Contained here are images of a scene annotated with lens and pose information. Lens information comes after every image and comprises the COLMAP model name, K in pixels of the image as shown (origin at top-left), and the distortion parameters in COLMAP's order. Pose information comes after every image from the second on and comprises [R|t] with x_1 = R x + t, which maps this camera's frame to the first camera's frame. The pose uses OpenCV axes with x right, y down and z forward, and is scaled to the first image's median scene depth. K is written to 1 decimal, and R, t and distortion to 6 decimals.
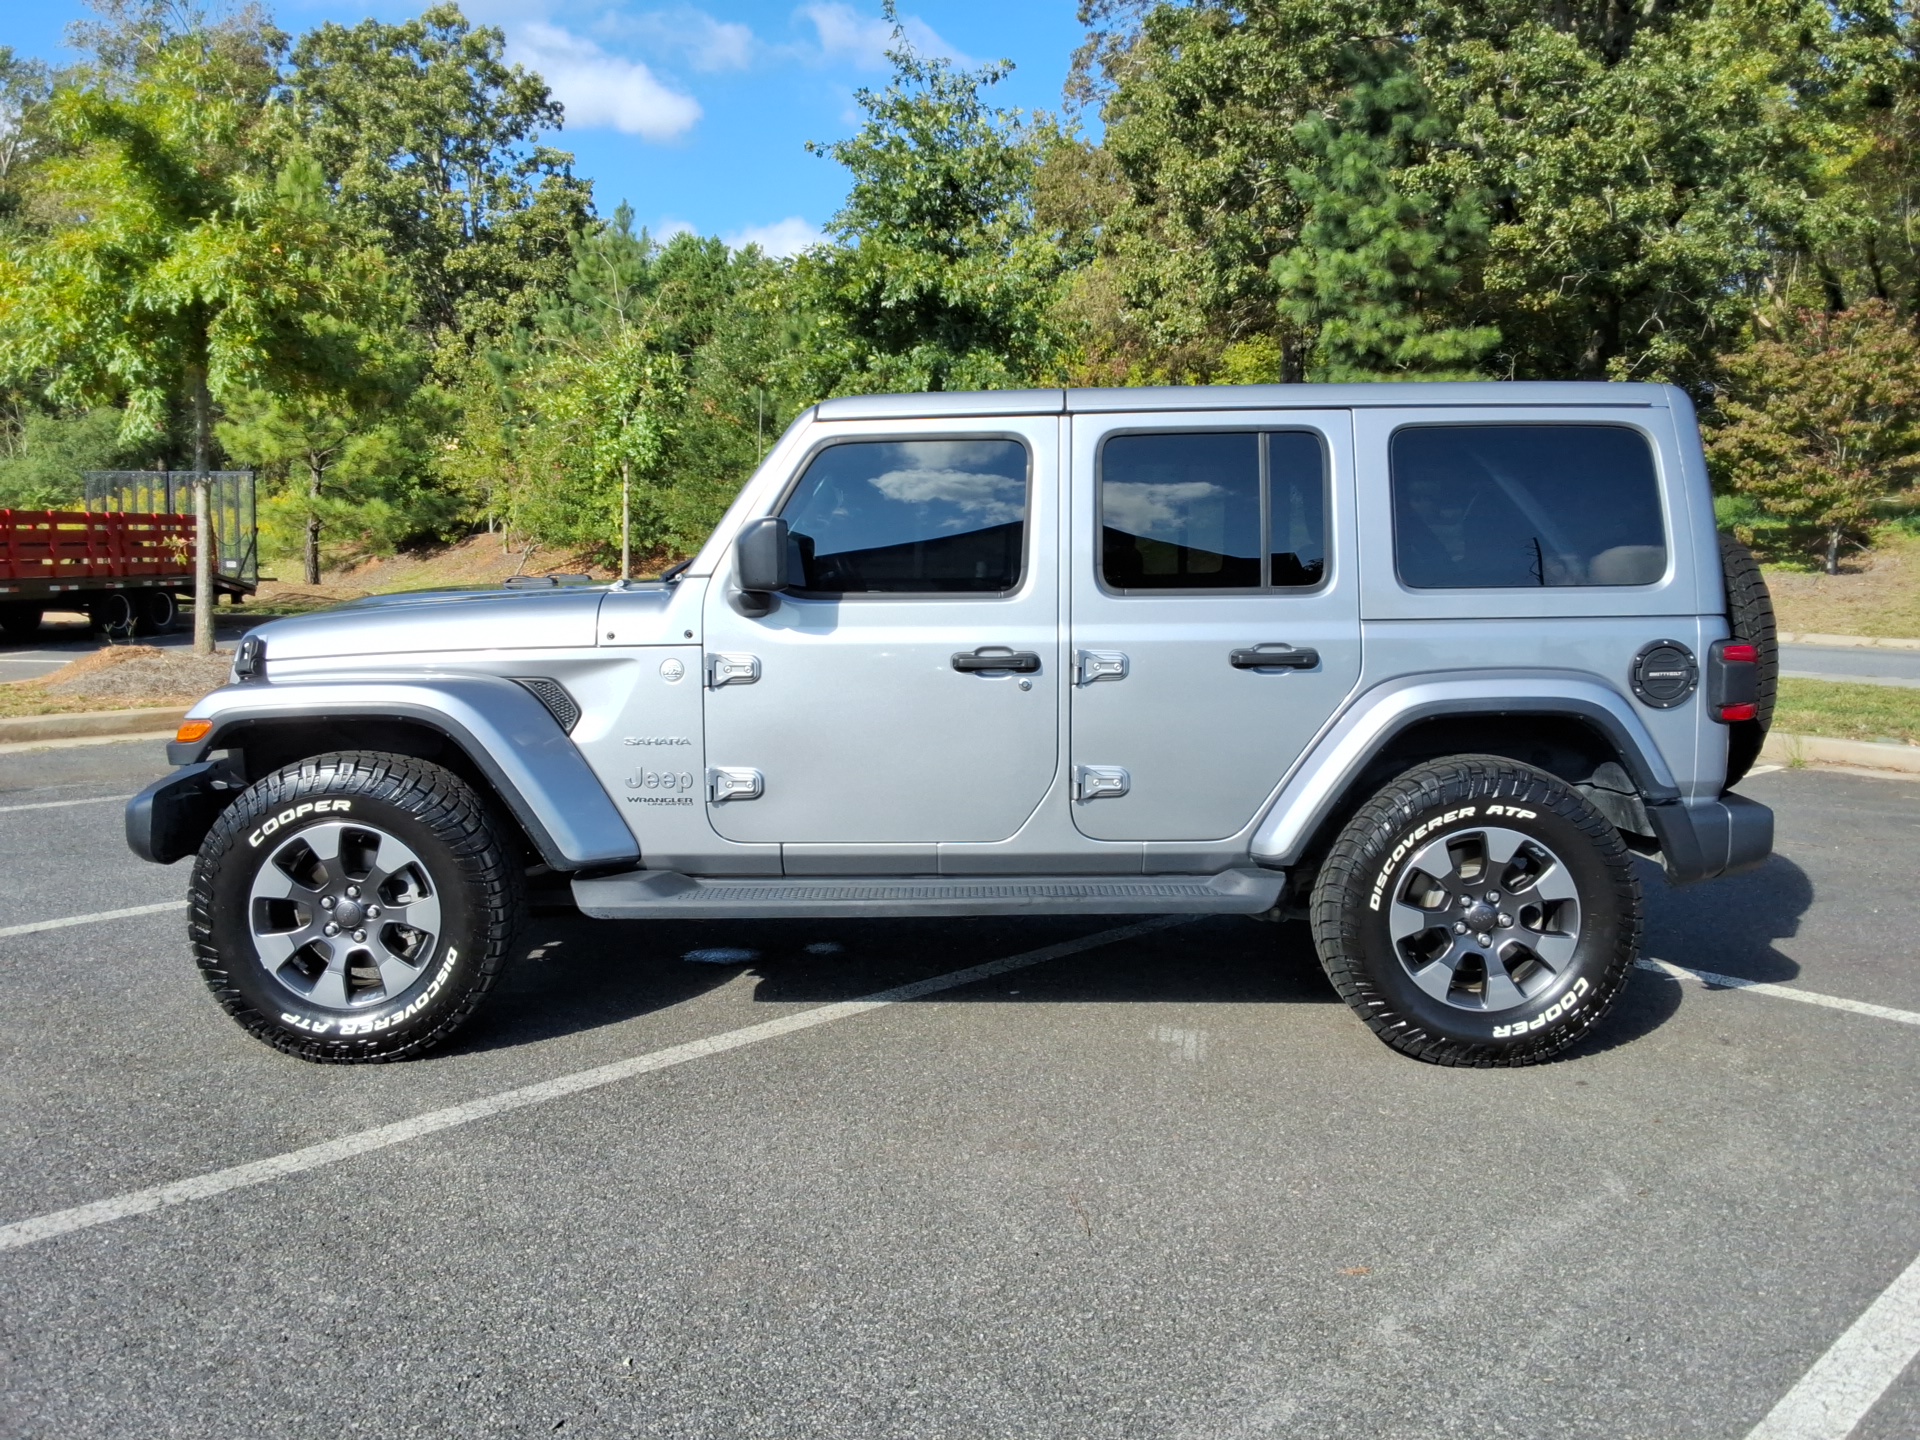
lens RADIAL K [[1544.9, 0, 983.4], [0, 1544.9, 689.8], [0, 0, 1]] dist [0.108484, -0.158499]
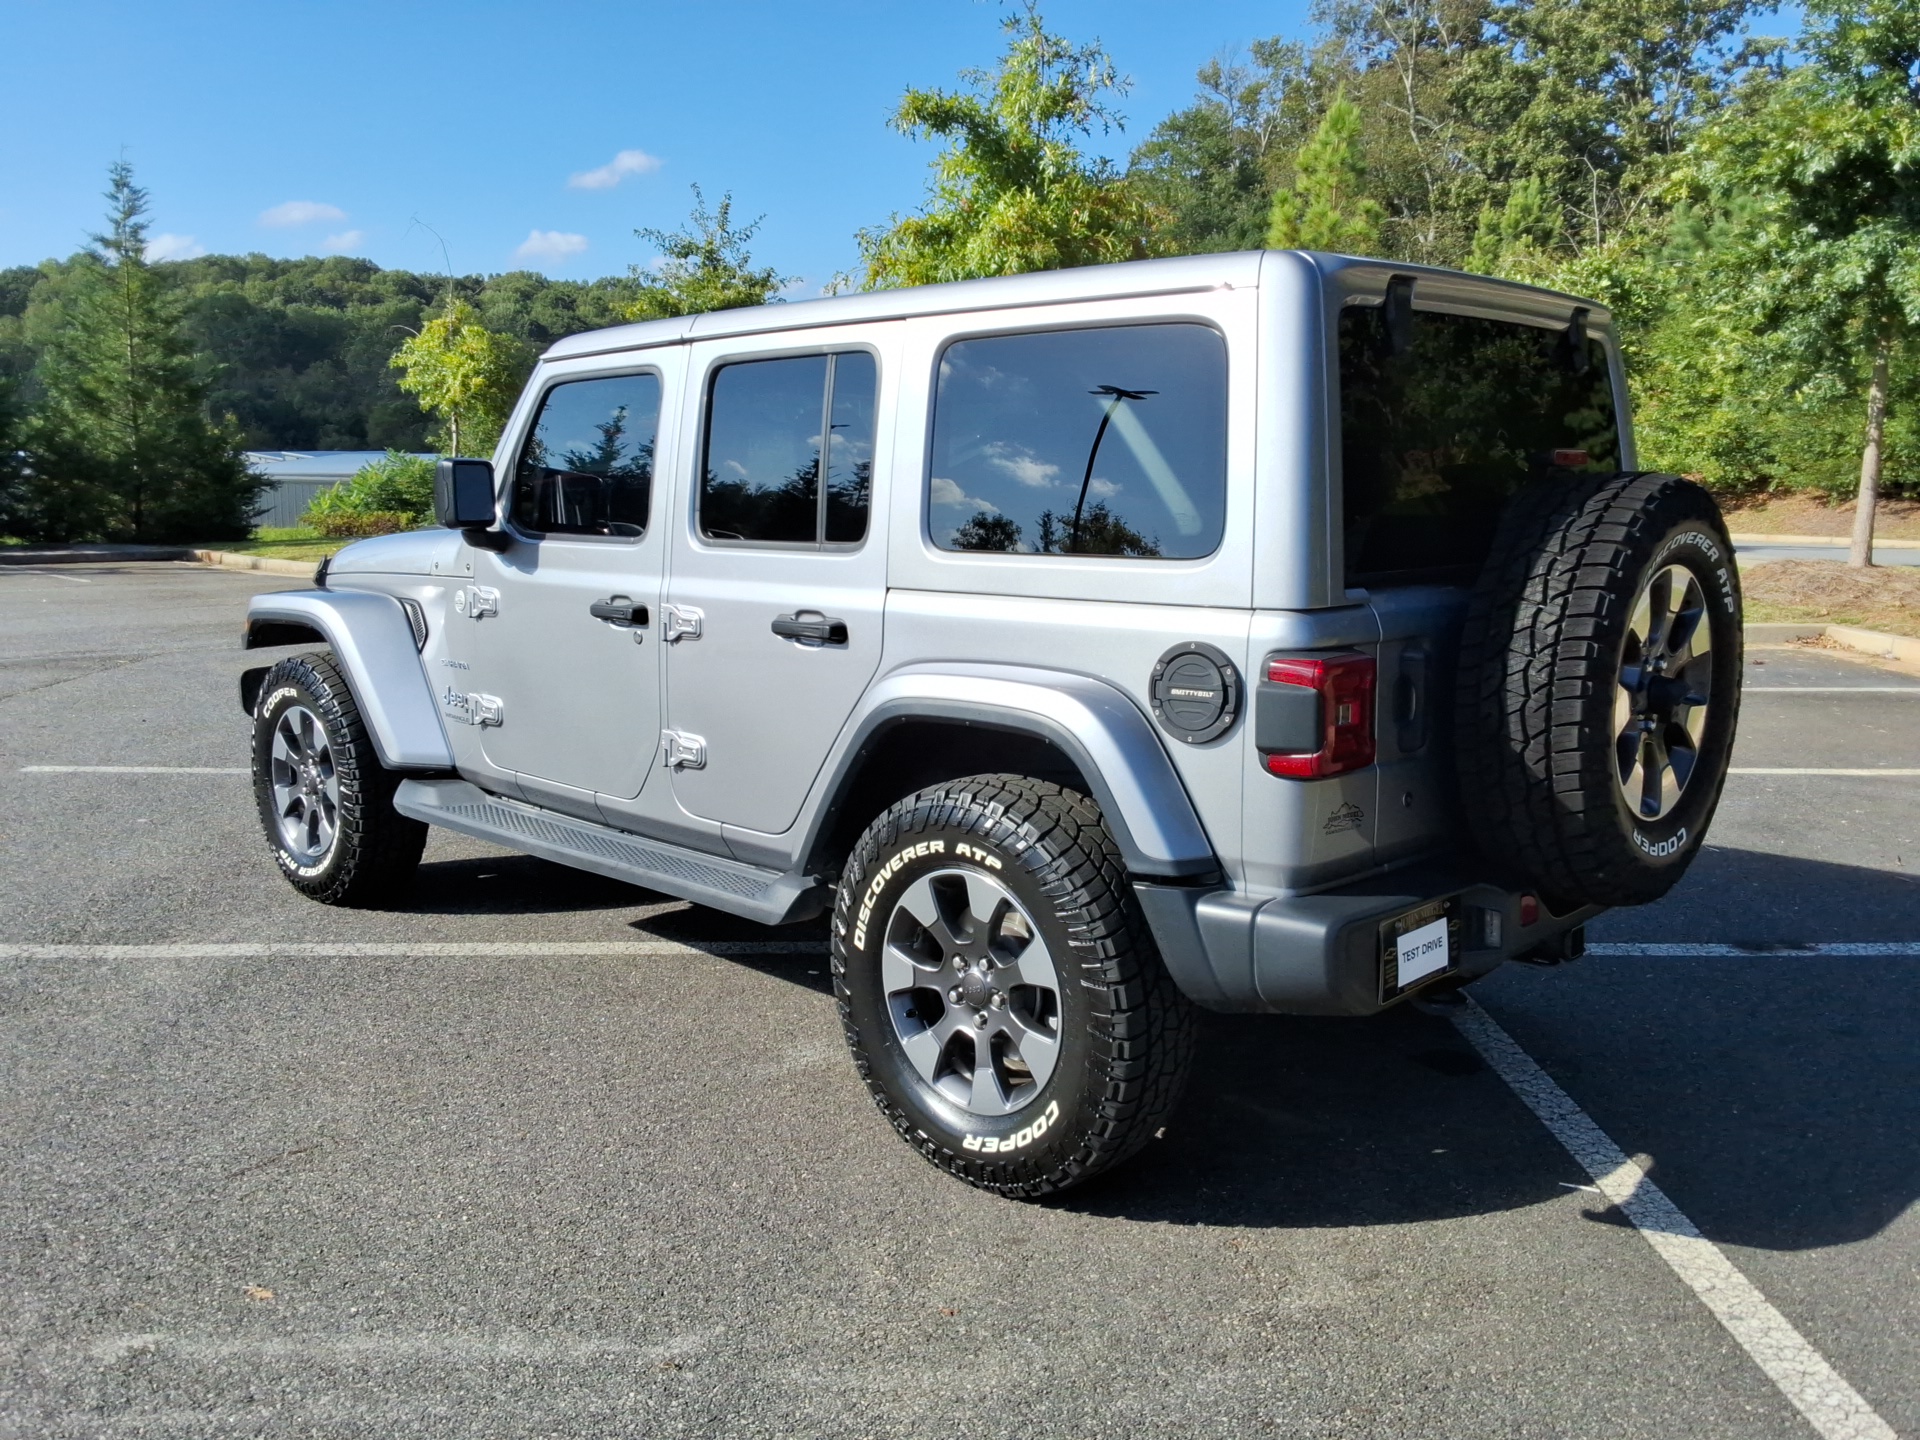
lens RADIAL K [[1544.9, 0, 970.0], [0, 1544.9, 700.7], [0, 0, 1]] dist [0.108484, -0.158499]
pose [[0.721878, 0.100703, -0.684654, 0.762255], [-0.067527, 0.994884, 0.075136, -0.046217], [0.688718, -0.008007, 0.724985, 0.422959]]
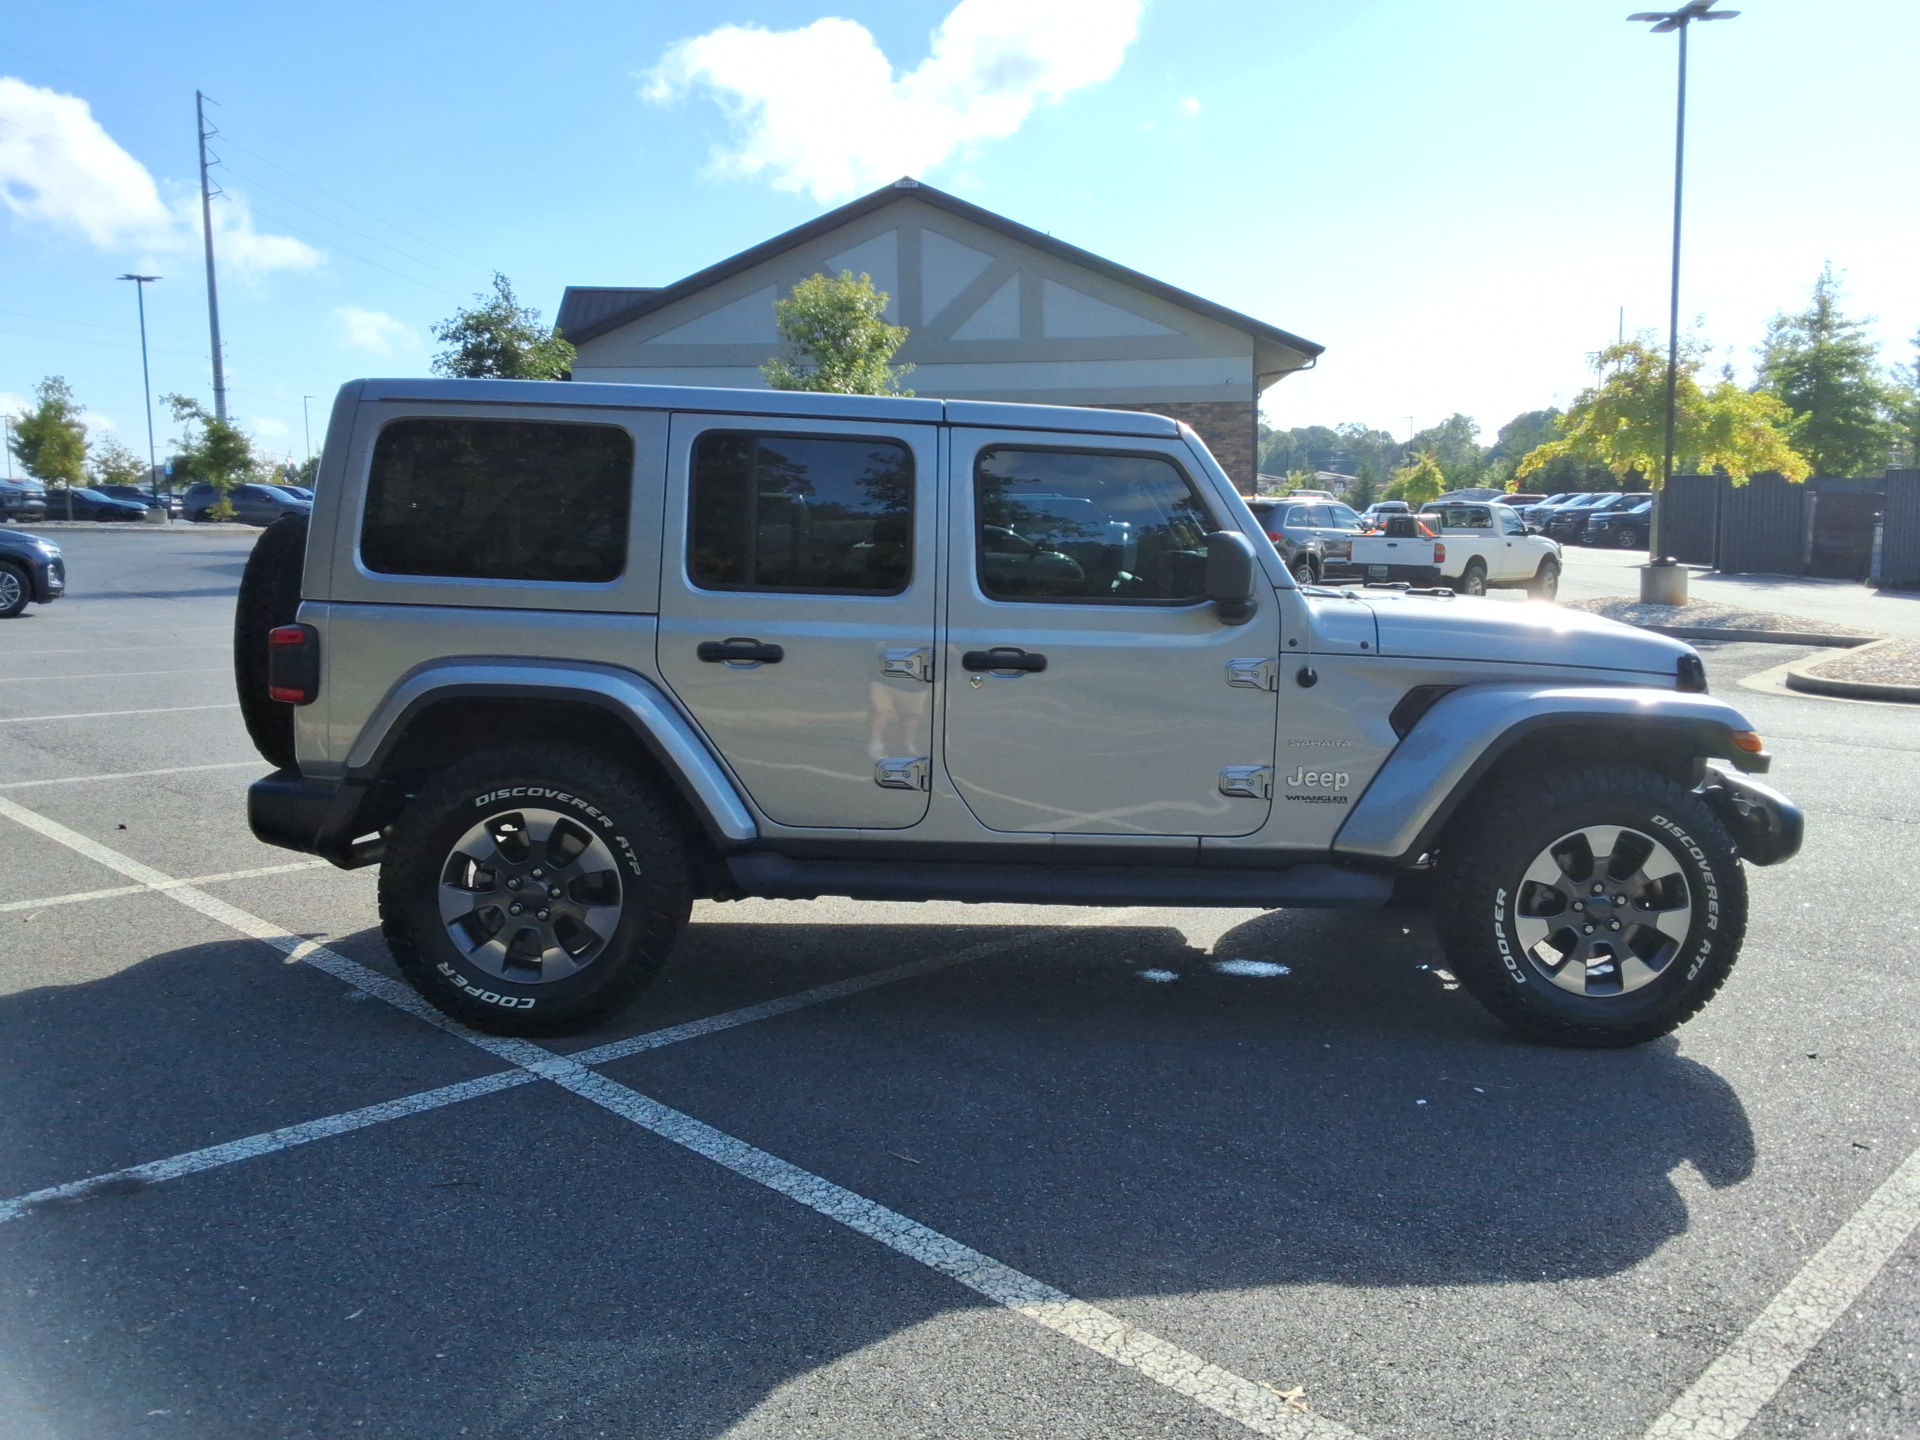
lens RADIAL K [[1544.9, 0, 975.4], [0, 1544.9, 702.9], [0, 0, 1]] dist [0.108484, -0.158499]
pose [[-0.999268, -0.025006, -0.028946, 0.052246], [-0.030620, 0.976468, 0.213478, -0.234448], [0.022927, 0.214208, -0.976519, 2.247738]]
